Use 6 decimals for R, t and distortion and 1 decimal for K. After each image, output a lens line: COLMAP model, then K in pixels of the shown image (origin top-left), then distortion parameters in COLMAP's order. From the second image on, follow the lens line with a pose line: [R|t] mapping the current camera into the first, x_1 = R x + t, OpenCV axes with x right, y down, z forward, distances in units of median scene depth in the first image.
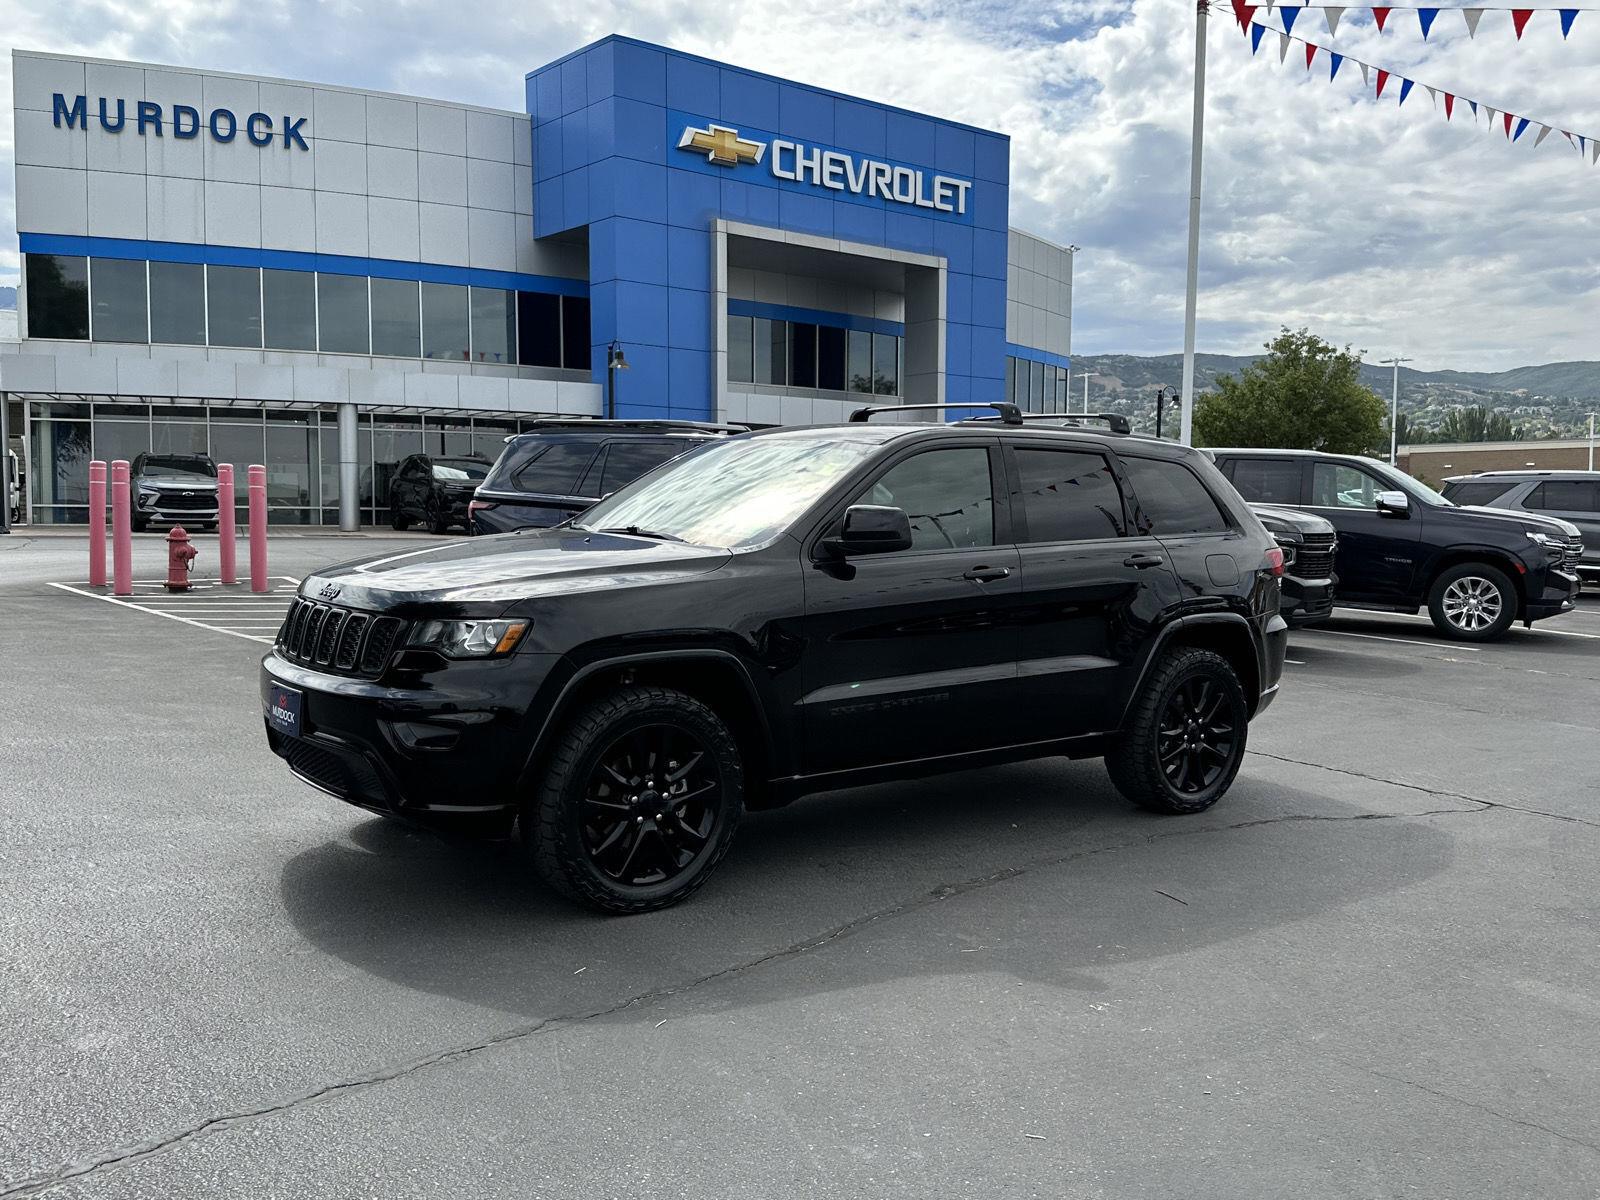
lens RADIAL K [[1435.4, 0, 817.2], [0, 1435.4, 598.9], [0, 0, 1]] dist [0.153885, -0.298907]
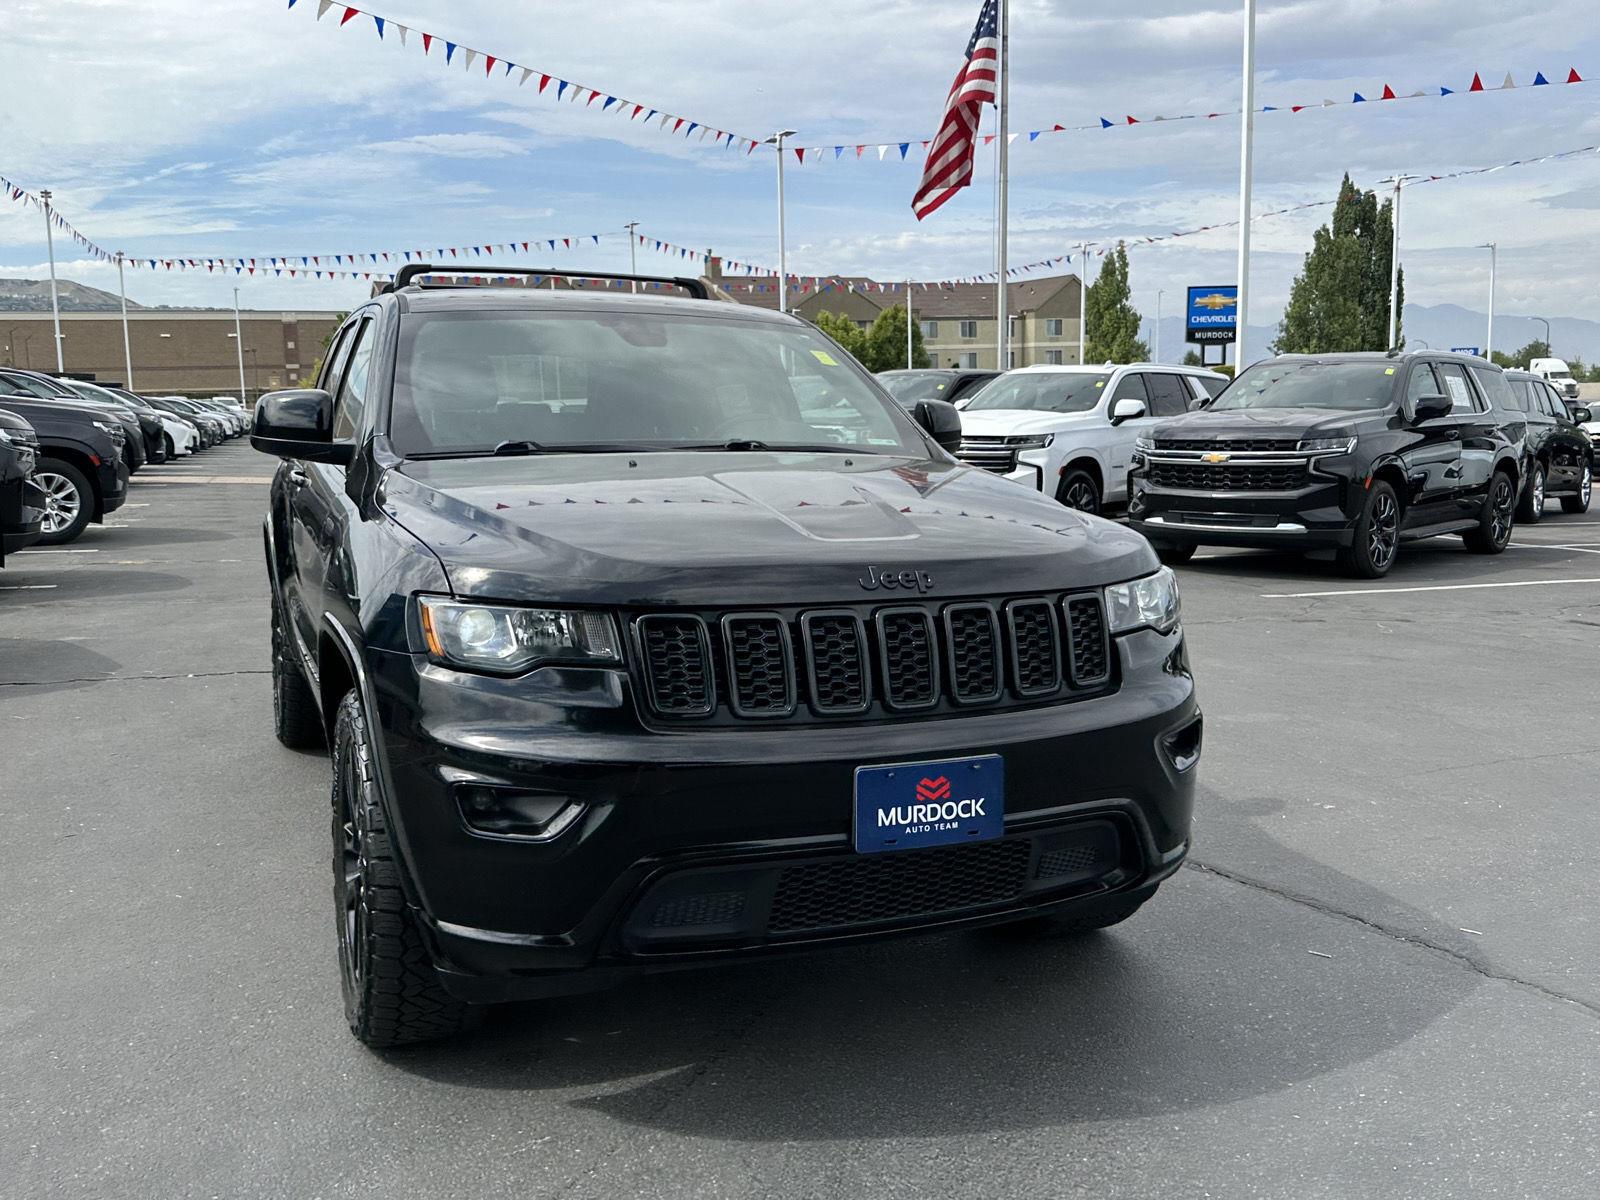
lens RADIAL K [[1441.9, 0, 806.0], [0, 1441.9, 586.1], [0, 0, 1]] dist [0.157886, -0.311153]
pose [[0.274700, -0.146695, 0.950274, -0.123258], [0.080802, 0.988320, 0.129210, -0.010763], [-0.958129, 0.041290, 0.283344, 0.124268]]
